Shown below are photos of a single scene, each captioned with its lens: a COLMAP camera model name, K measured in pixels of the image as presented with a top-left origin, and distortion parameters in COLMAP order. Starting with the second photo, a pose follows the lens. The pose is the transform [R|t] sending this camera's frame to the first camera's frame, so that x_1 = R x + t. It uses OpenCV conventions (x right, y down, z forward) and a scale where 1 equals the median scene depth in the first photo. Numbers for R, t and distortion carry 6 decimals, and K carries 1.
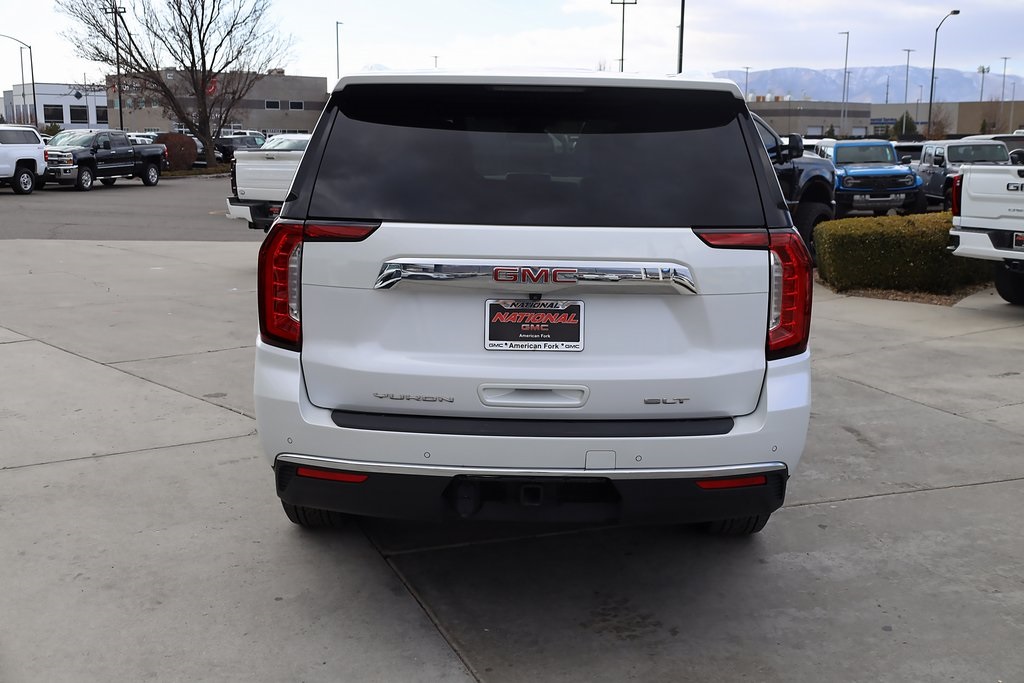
lens RADIAL K [[1098.5, 0, 510.5], [0, 1098.5, 346.3], [0, 0, 1]] dist [-0.001110, 0.000000]
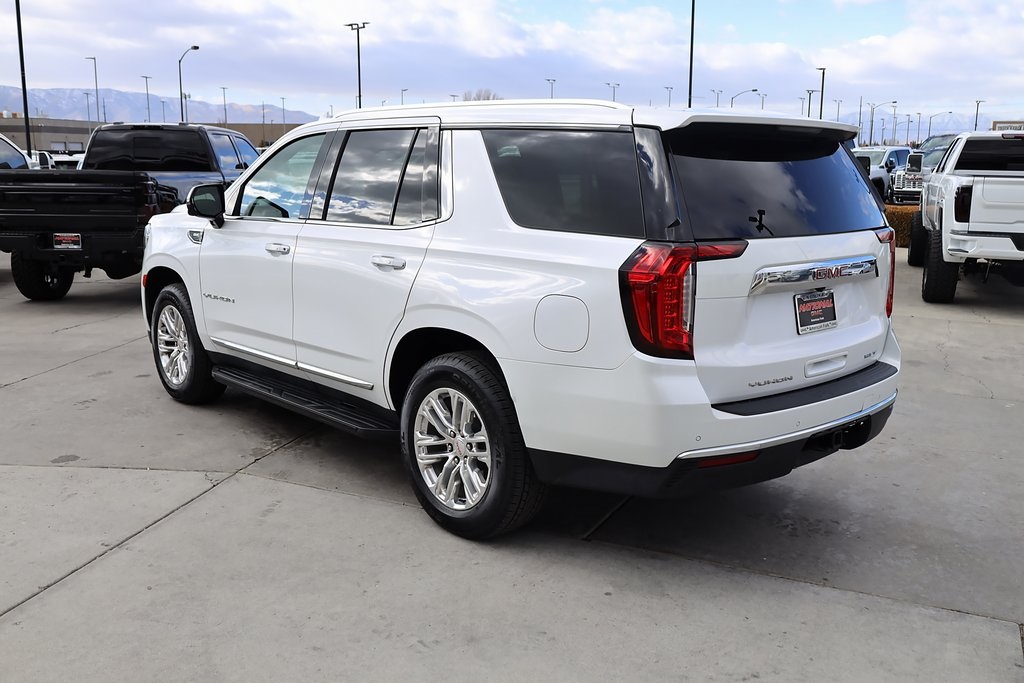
lens RADIAL K [[944.7, 0, 509.1], [0, 944.7, 336.9], [0, 0, 1]] dist [-0.011834, 0.000000]
pose [[0.729559, -0.129902, 0.671467, -0.943214], [0.125474, 0.990554, 0.055303, -0.091363], [-0.672309, 0.043905, 0.738968, 0.394995]]
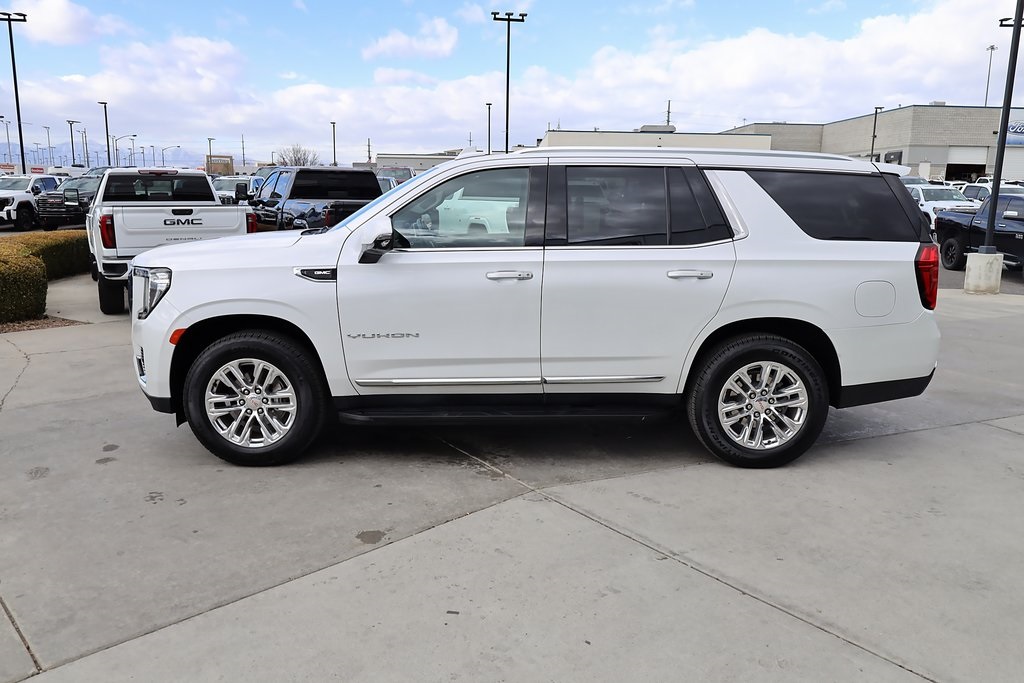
lens RADIAL K [[804.3, 0, 516.7], [0, 804.3, 339.6], [0, 0, 1]] dist [-0.007681, 0.000904]
pose [[-0.058520, -0.187608, 0.980499, -1.492019], [0.172667, 0.965477, 0.195039, -0.333672], [-0.983240, 0.180713, -0.024106, 1.693333]]
